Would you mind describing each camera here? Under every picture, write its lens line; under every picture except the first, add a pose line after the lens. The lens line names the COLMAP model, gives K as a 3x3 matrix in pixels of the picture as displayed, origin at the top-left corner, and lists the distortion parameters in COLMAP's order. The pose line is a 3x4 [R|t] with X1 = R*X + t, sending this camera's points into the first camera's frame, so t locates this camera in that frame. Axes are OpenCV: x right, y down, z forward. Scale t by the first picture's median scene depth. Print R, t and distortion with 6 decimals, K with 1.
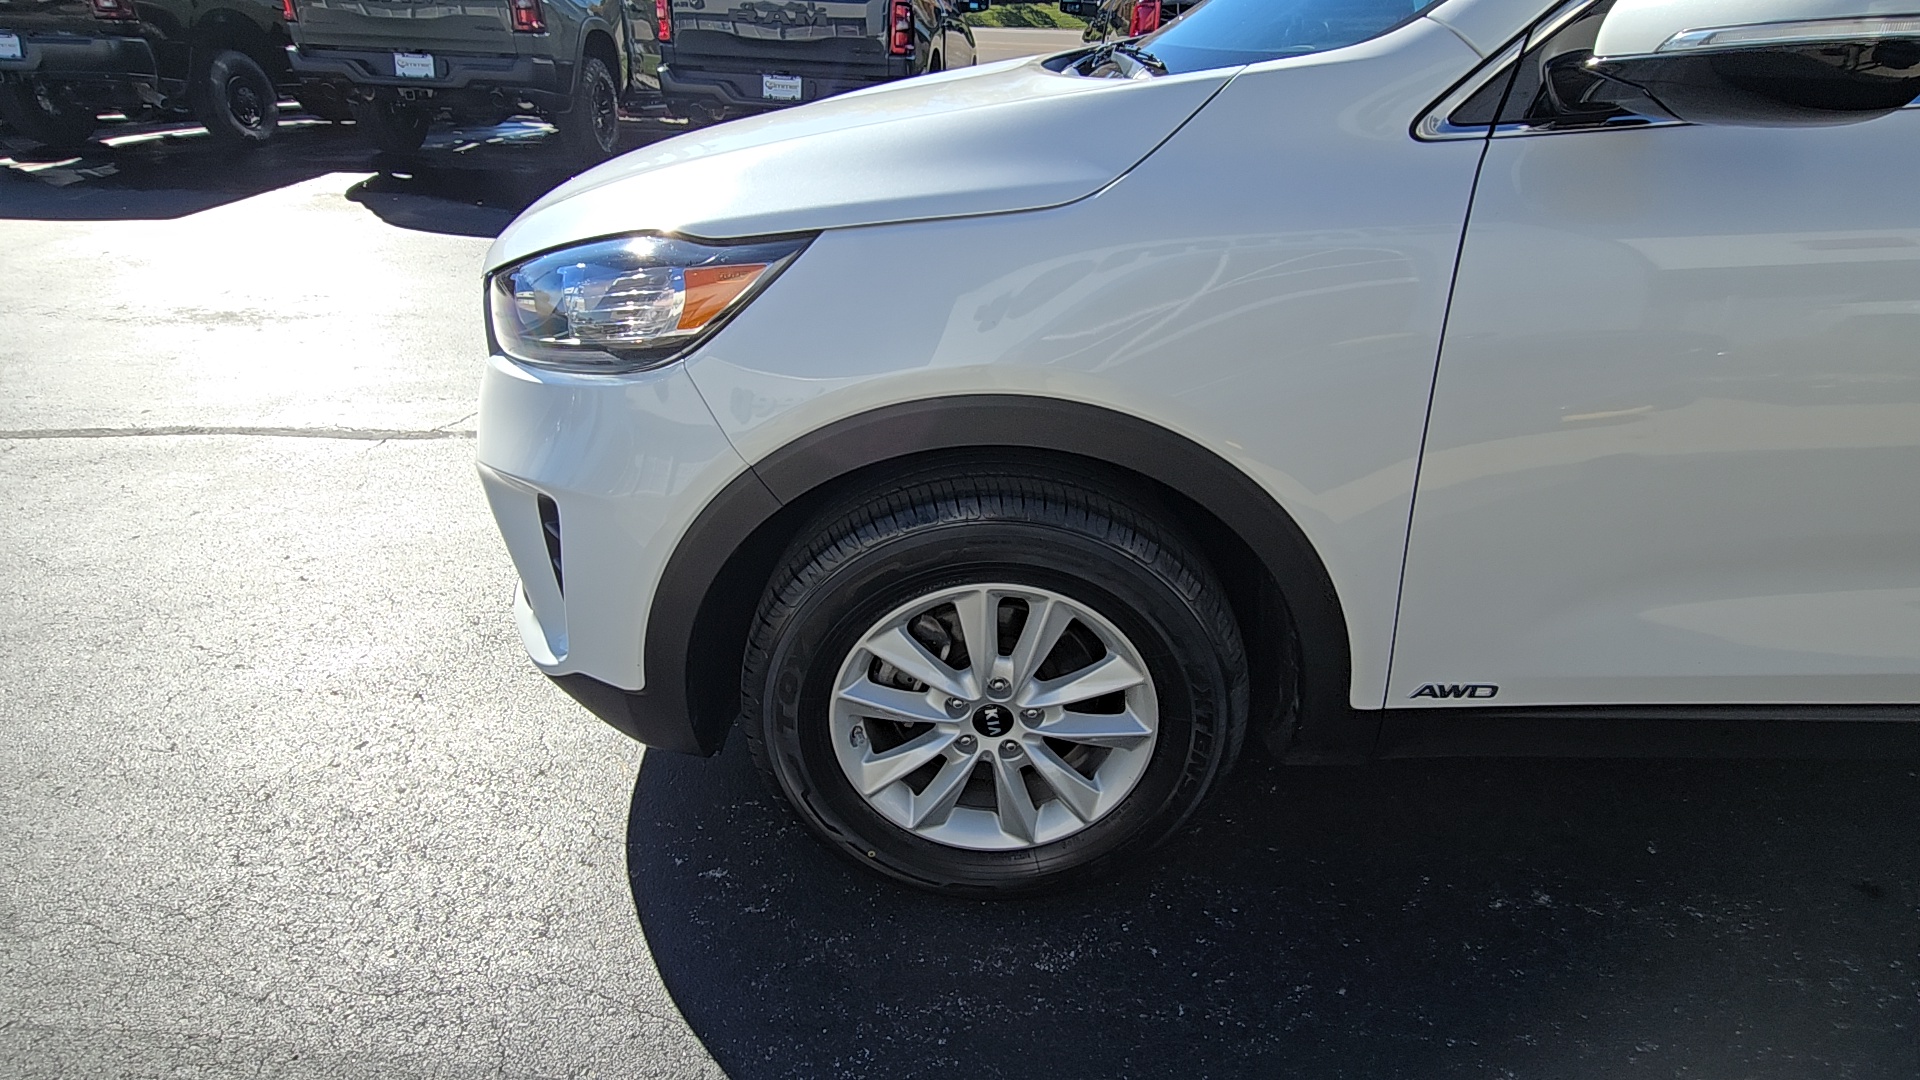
lens RADIAL K [[965.8, 0, 951.4], [0, 965.8, 543.3], [0, 0, 1]] dist [-0.000987, -0.000783]
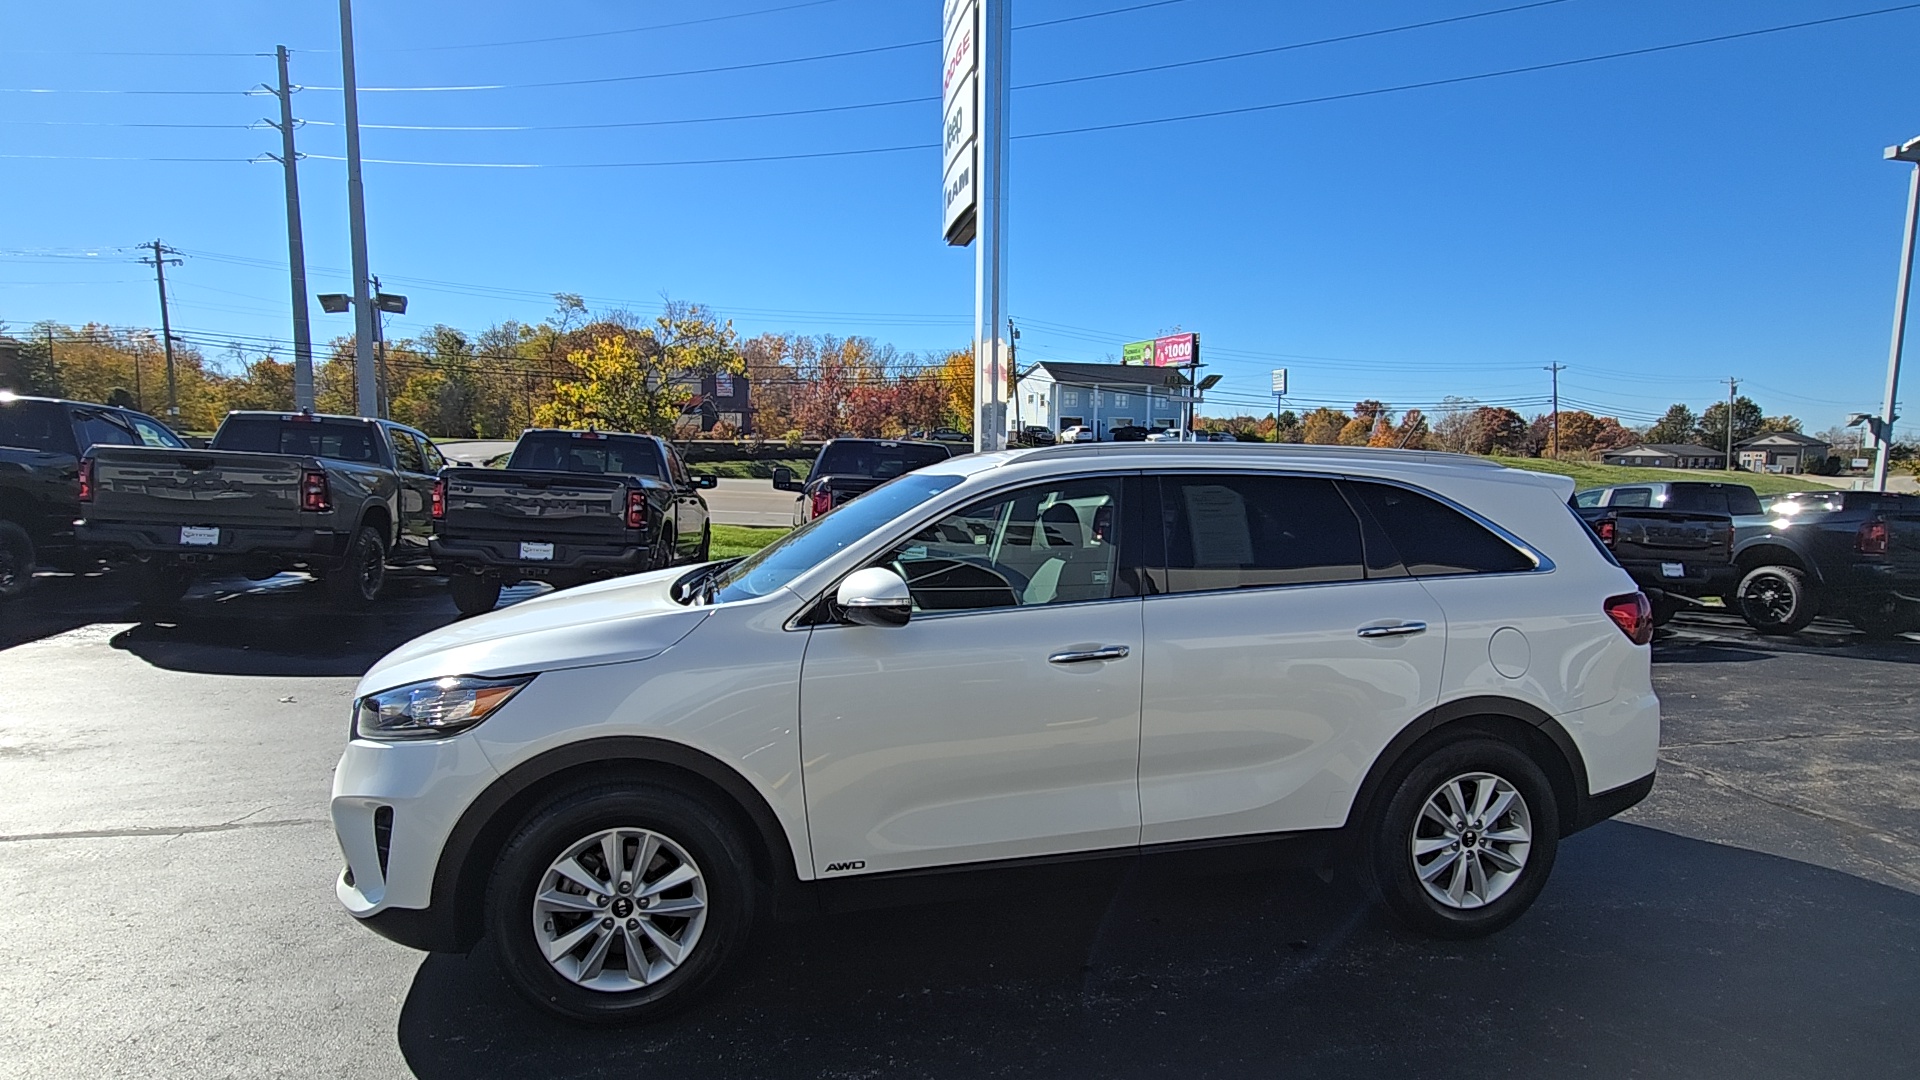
lens RADIAL K [[965.8, 0, 951.4], [0, 965.8, 543.3], [0, 0, 1]] dist [-0.000987, -0.000783]
pose [[0.969976, -0.005251, 0.243144, 0.212892], [0.103725, 0.913208, -0.394072, 0.341190], [-0.219972, 0.407460, 0.886334, -1.161068]]
